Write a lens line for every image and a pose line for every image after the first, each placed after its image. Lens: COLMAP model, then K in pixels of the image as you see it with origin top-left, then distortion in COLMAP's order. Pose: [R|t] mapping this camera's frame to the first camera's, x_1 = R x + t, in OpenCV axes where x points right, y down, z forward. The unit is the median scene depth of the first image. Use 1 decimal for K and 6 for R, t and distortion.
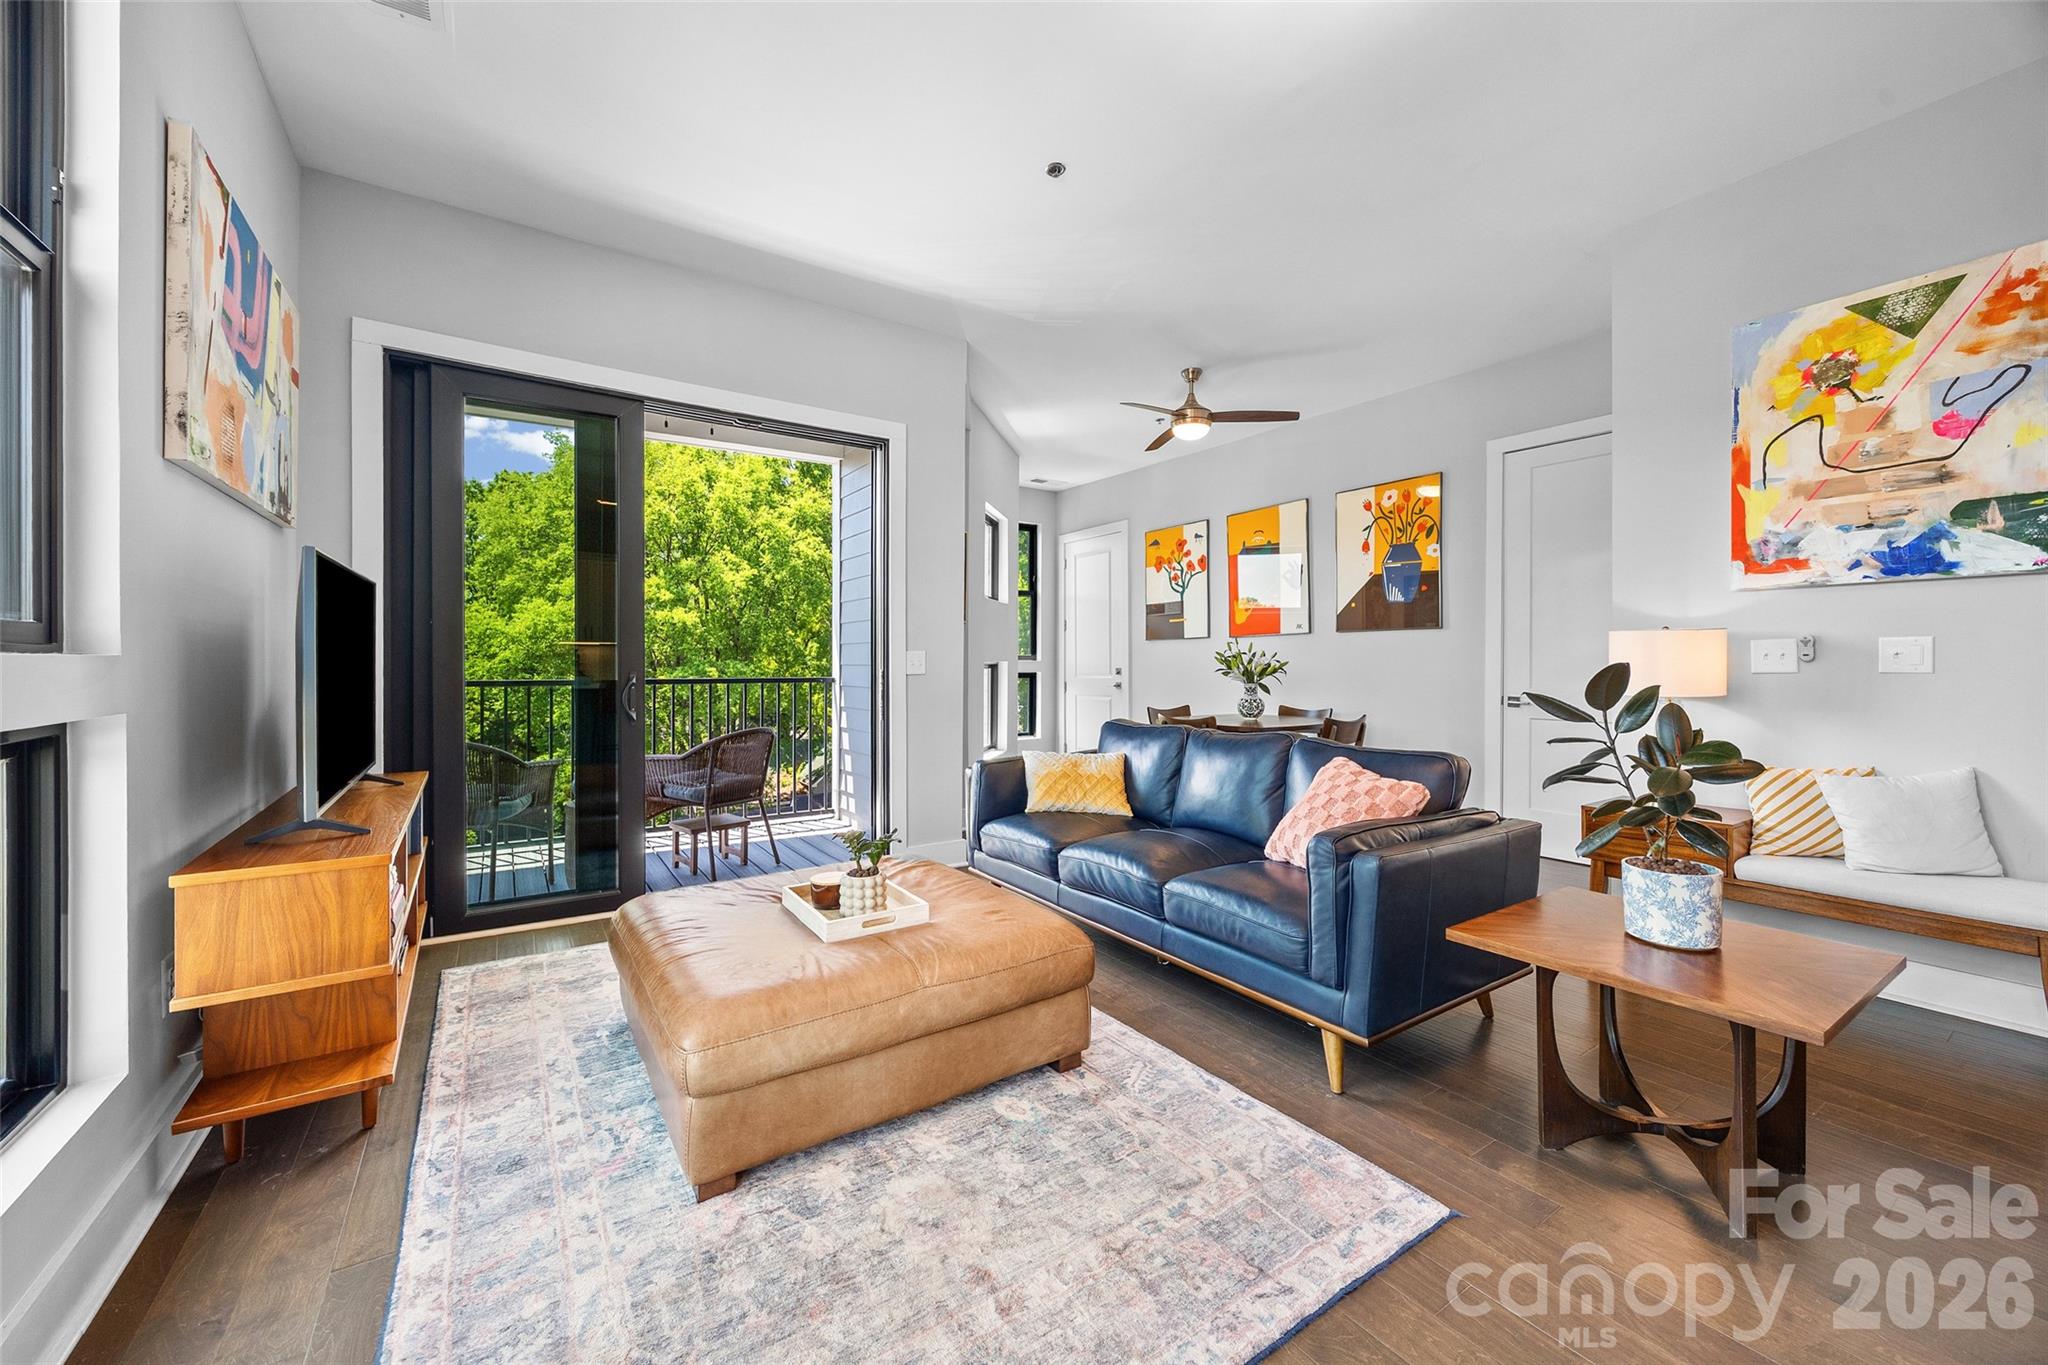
lens RADIAL K [[786.8, 0, 1009.3], [0, 786.8, 662.8], [0, 0, 1]] dist [-0.002568, 0.000124]
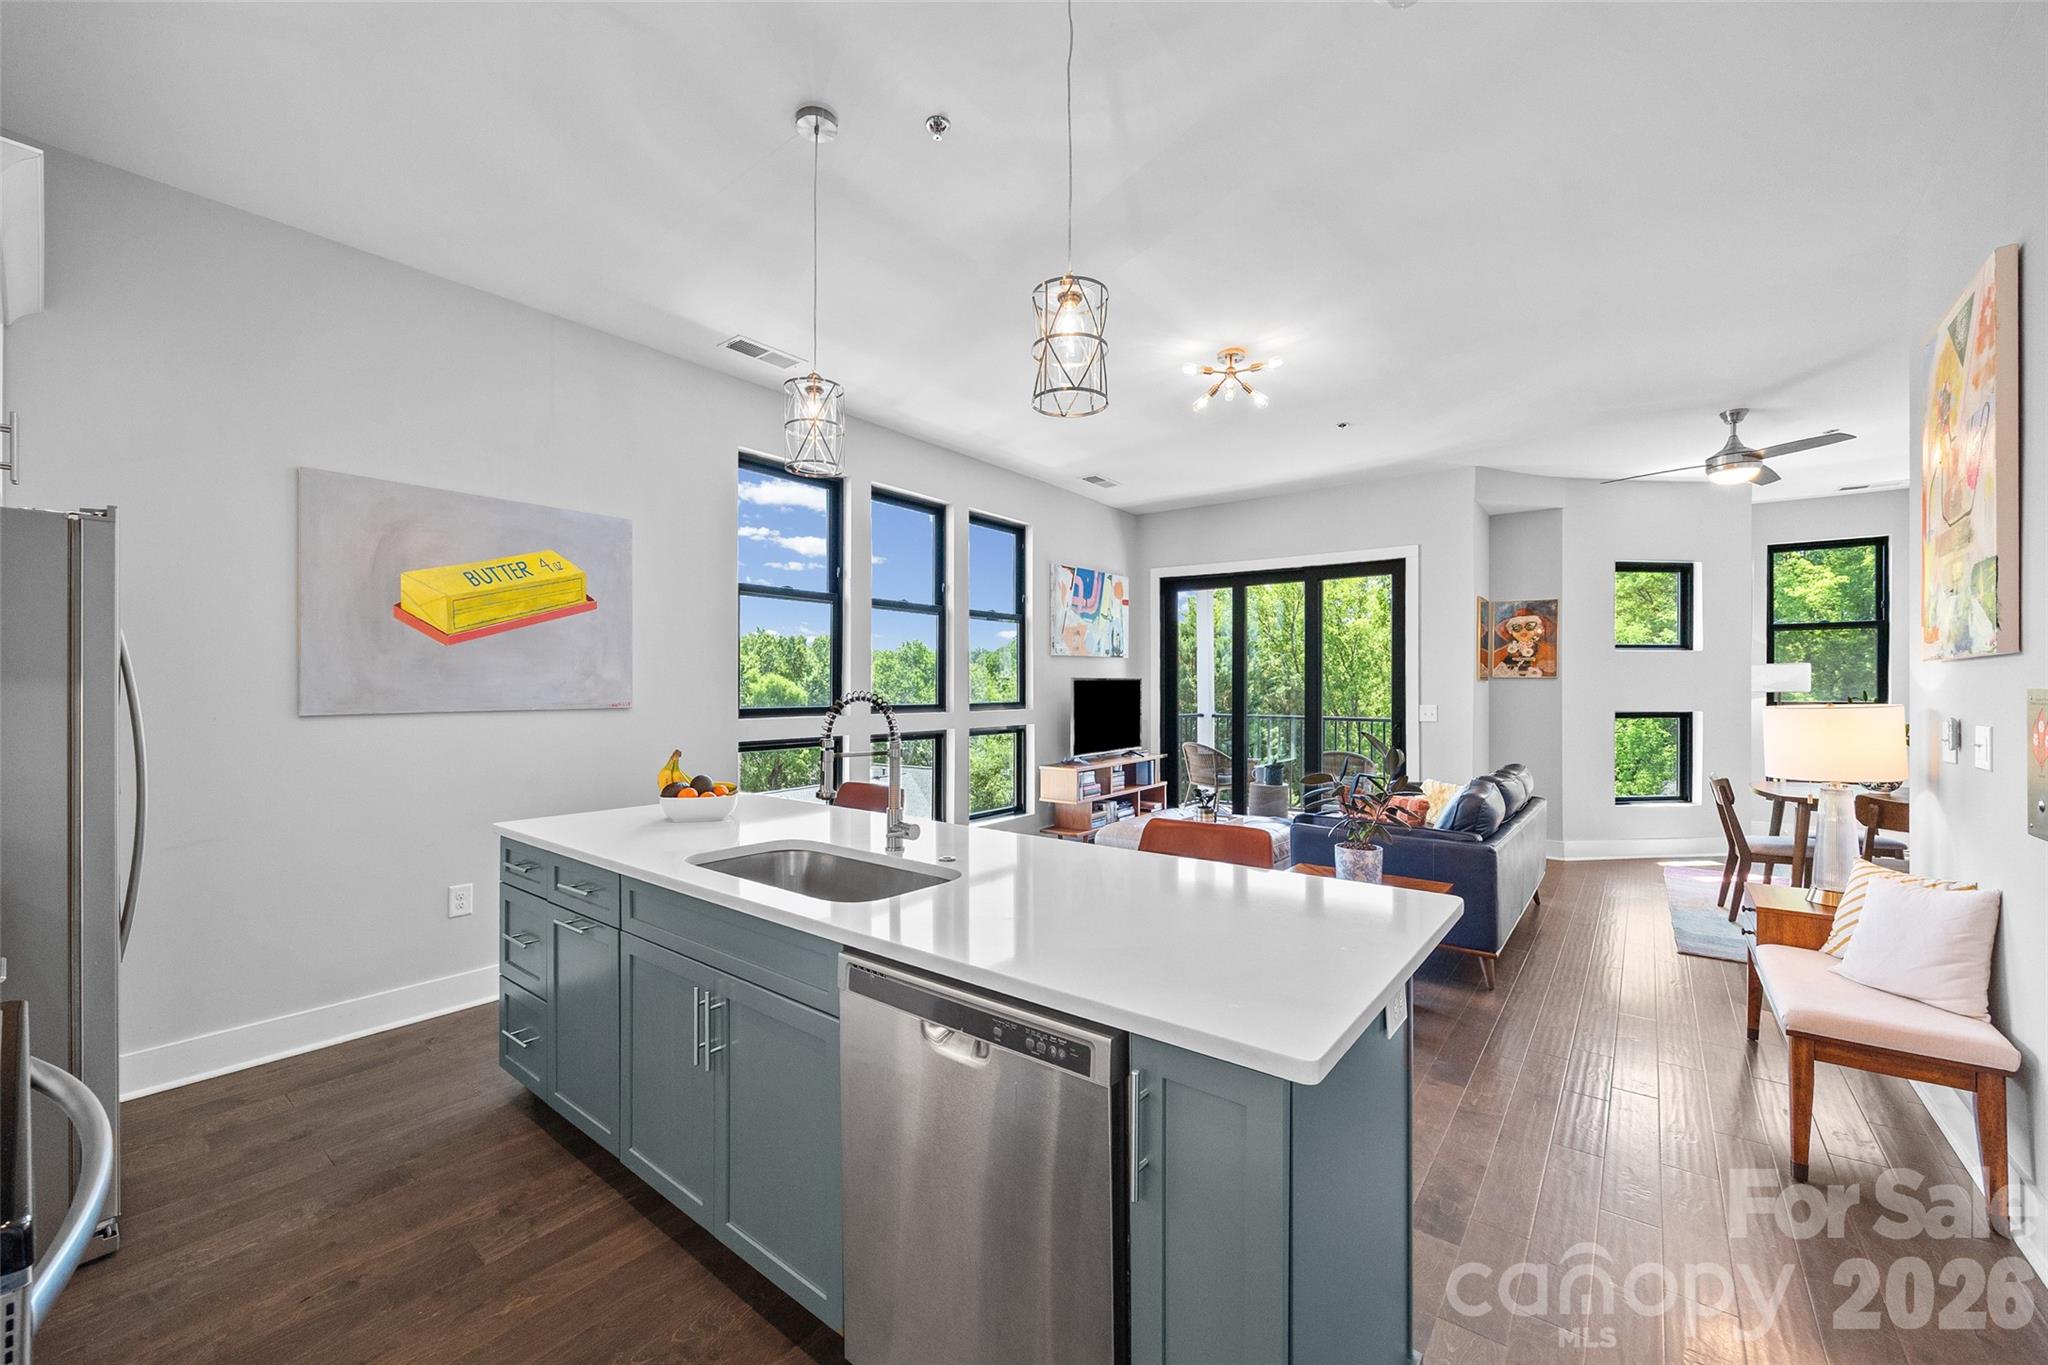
lens RADIAL K [[795.3, 0, 1026.1], [0, 795.3, 690.2], [0, 0, 1]] dist [0.001115, 0.000127]
pose [[0.322572, 0.003046, -0.946540, 1.439798], [-0.001102, 0.999995, 0.002843, -0.063932], [0.946544, 0.000126, 0.322573, -0.186932]]
